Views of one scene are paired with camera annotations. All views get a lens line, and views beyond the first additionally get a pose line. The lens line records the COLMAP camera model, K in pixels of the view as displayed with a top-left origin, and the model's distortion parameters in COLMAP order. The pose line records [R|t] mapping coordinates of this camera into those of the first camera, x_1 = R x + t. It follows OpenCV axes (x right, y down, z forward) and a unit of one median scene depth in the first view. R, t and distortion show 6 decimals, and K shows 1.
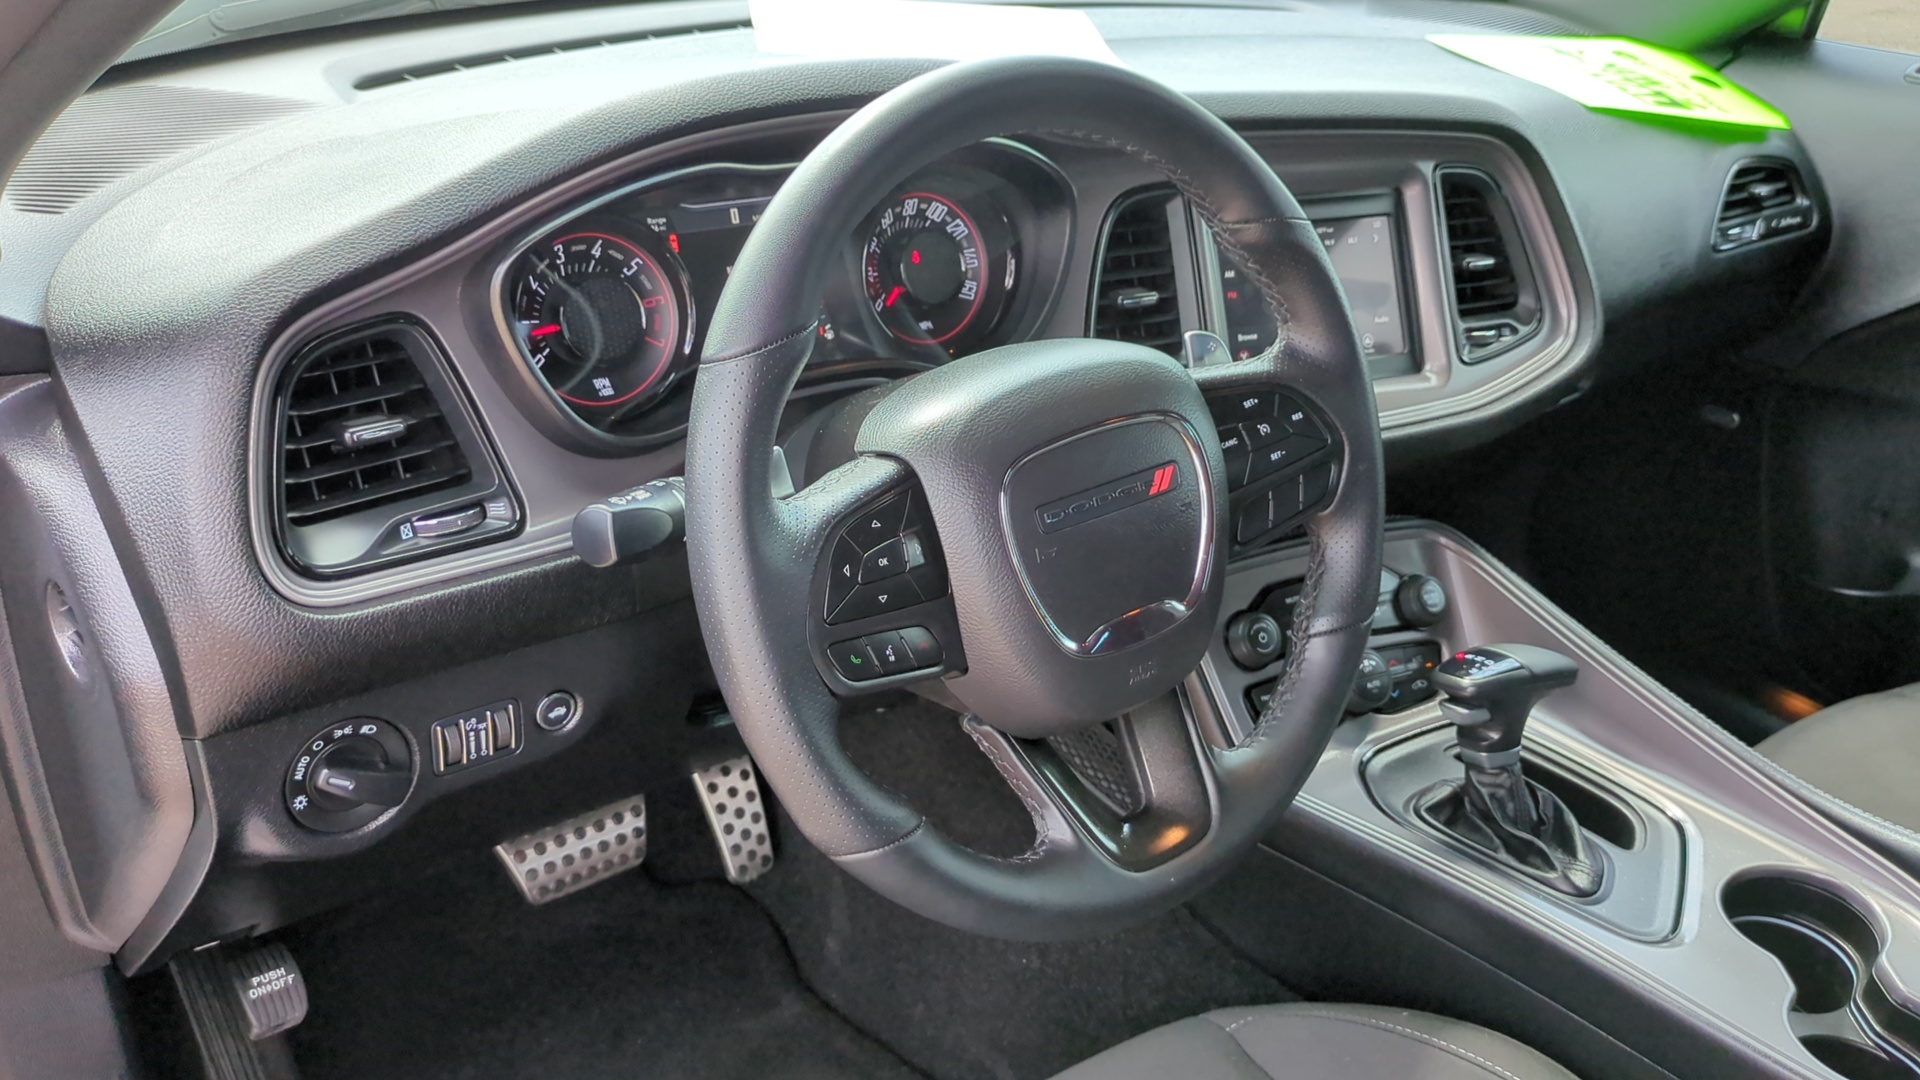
lens RADIAL K [[1646.7, 0, 975.7], [0, 1646.7, 543.9], [0, 0, 1]] dist [0.070524, -0.086304]
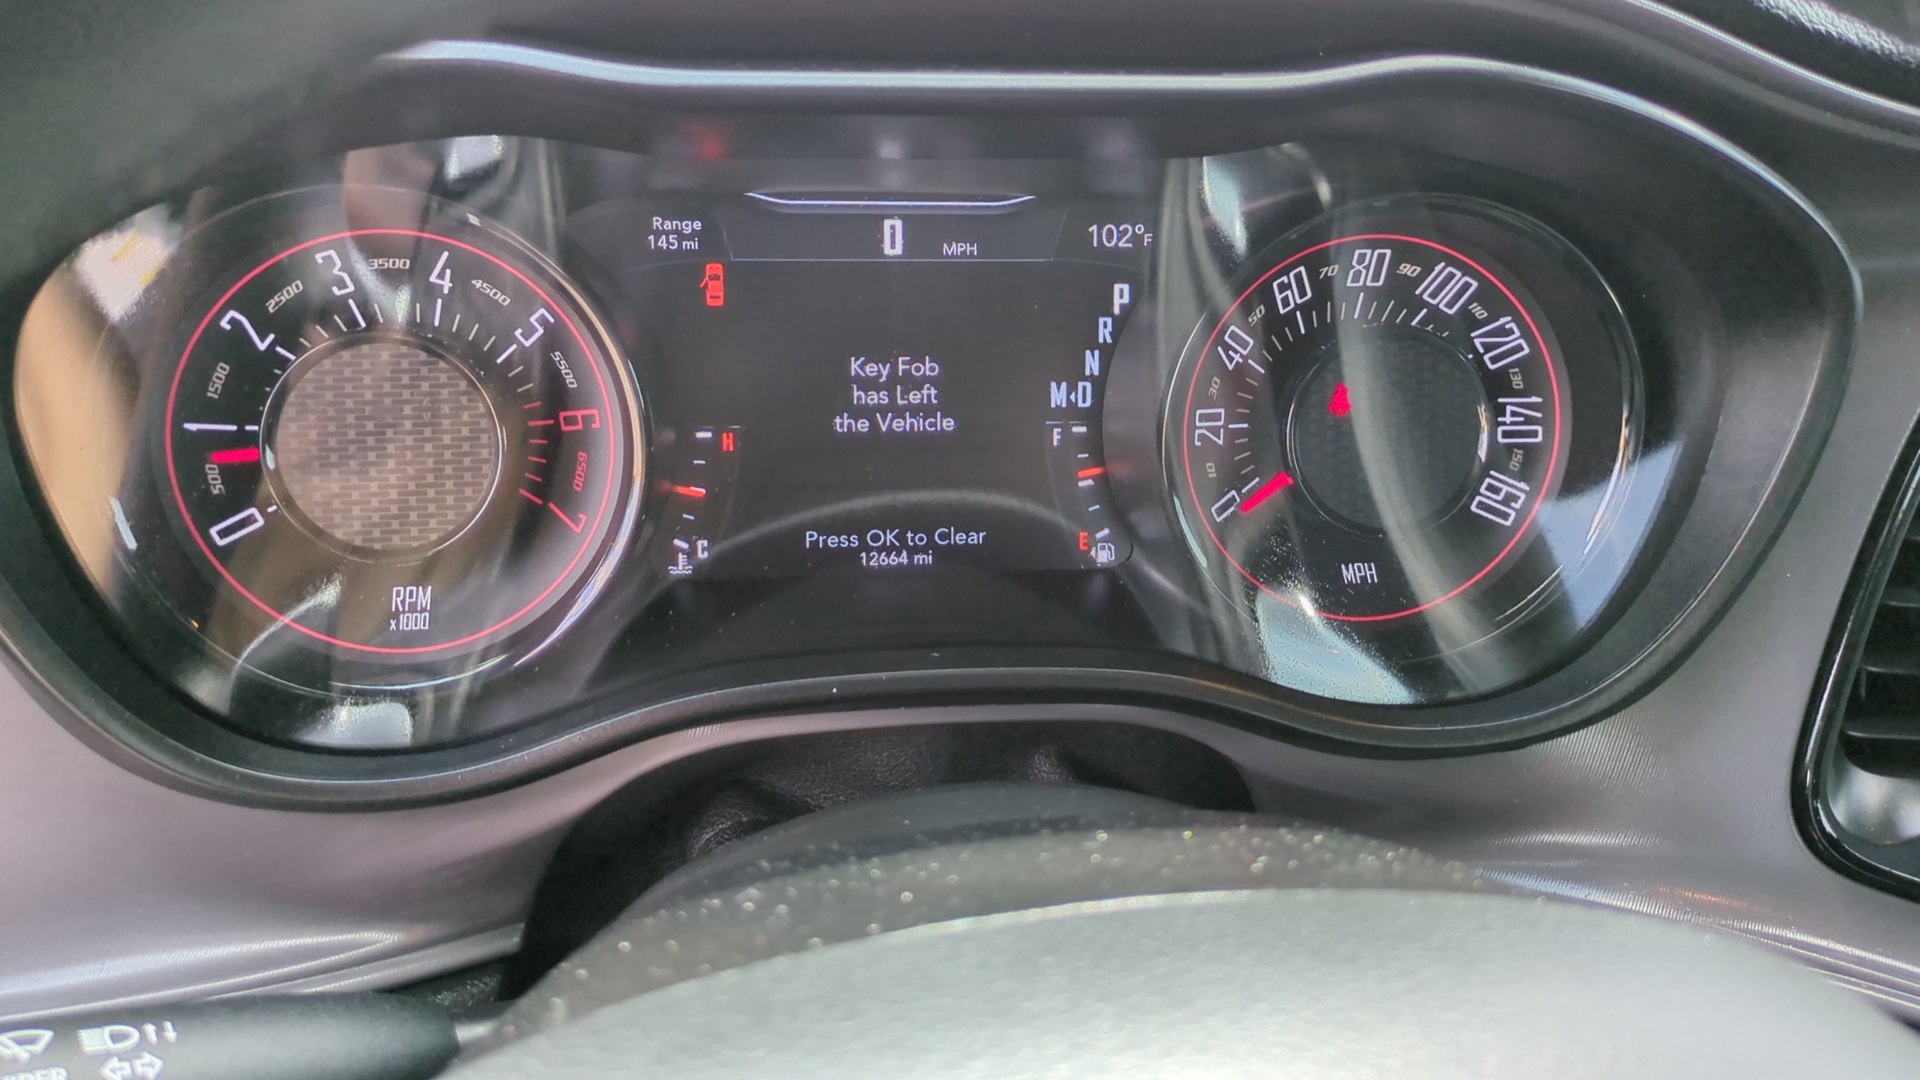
lens RADIAL K [[1646.7, 0, 975.7], [0, 1646.7, 543.9], [0, 0, 1]] dist [0.070524, -0.086304]
pose [[0.864129, 0.199161, -0.462186, 0.071143], [-0.207127, 0.977721, 0.034055, -0.135543], [0.458671, 0.066304, 0.886129, 0.621730]]
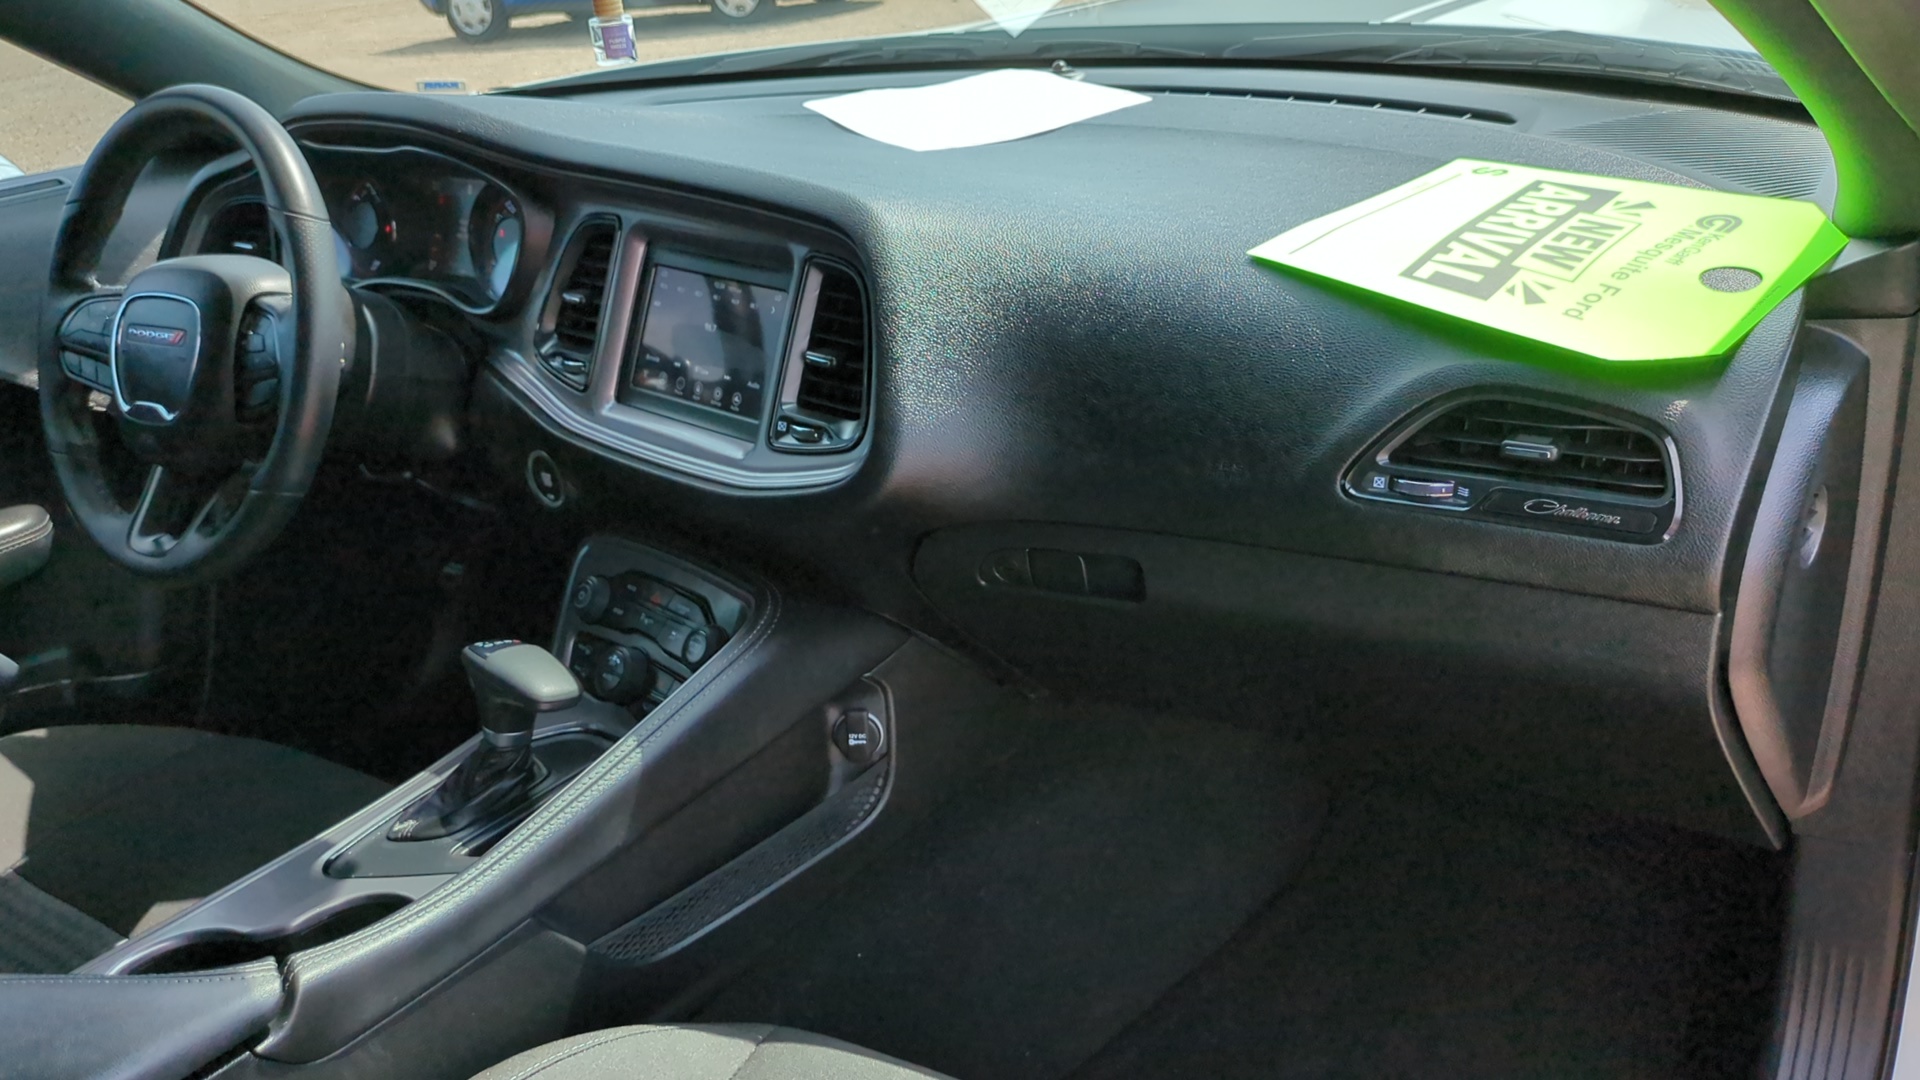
lens RADIAL K [[1646.7, 0, 975.7], [0, 1646.7, 543.9], [0, 0, 1]] dist [0.070524, -0.086304]
pose [[0.275499, 0.296165, -0.914542, 1.507422], [-0.338085, 0.920431, 0.196226, -0.349459], [0.899888, 0.255132, 0.353707, 0.914726]]
